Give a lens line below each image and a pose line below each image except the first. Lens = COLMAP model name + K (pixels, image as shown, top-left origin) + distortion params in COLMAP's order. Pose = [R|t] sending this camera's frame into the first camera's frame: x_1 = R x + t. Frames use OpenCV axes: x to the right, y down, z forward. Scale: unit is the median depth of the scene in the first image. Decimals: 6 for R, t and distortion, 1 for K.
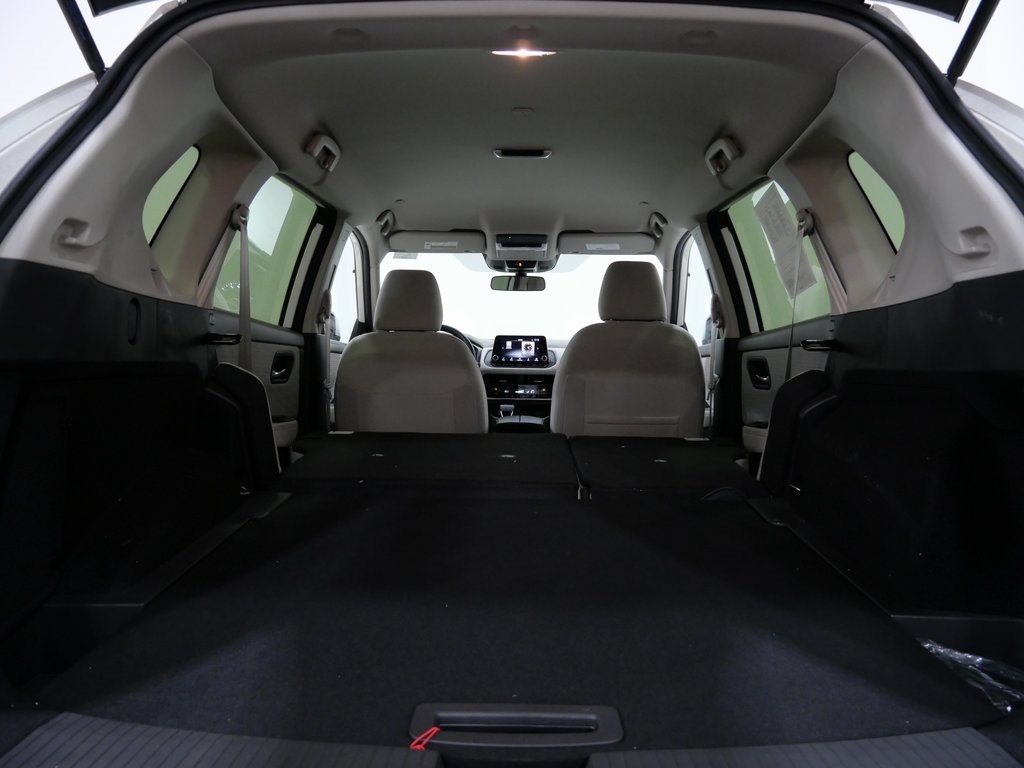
lens RADIAL K [[840.3, 0, 514.3], [0, 840.3, 439.3], [0, 0, 1]] dist [-0.063446, 0.000009]
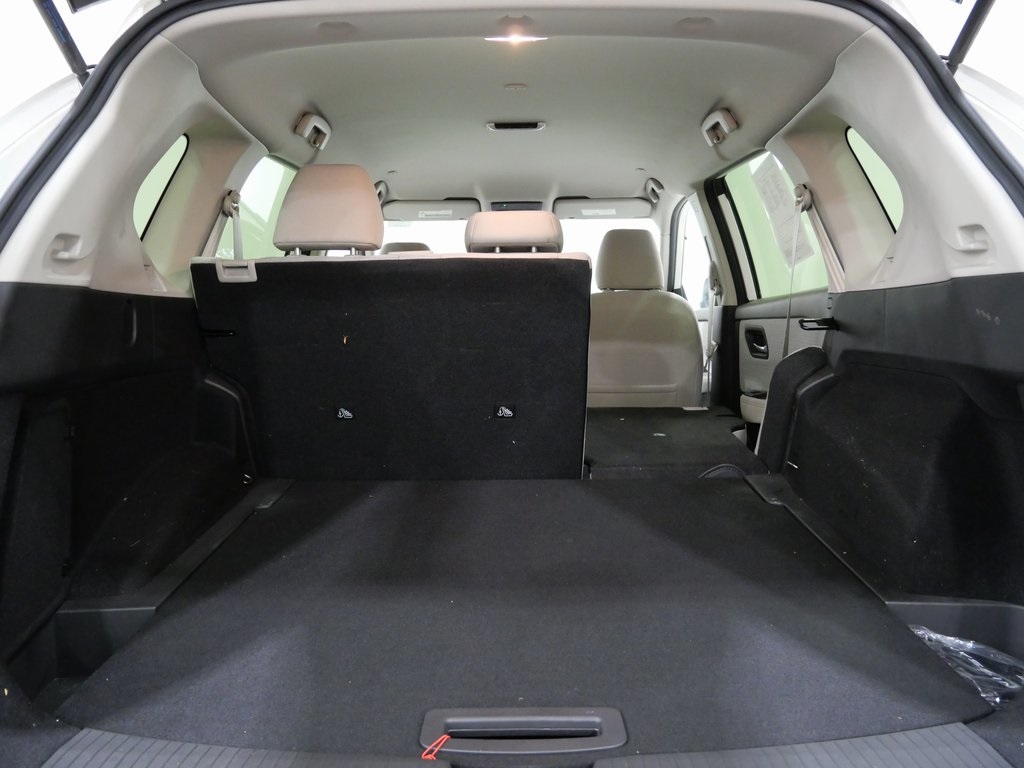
lens RADIAL K [[840.3, 0, 517.5], [0, 840.3, 384.9], [0, 0, 1]] dist [-0.063446, 0.000009]
pose [[0.999752, -0.021521, 0.005706, -0.001005], [0.021115, 0.997752, 0.063601, -0.124118], [-0.007062, -0.063465, 0.997959, -0.002645]]
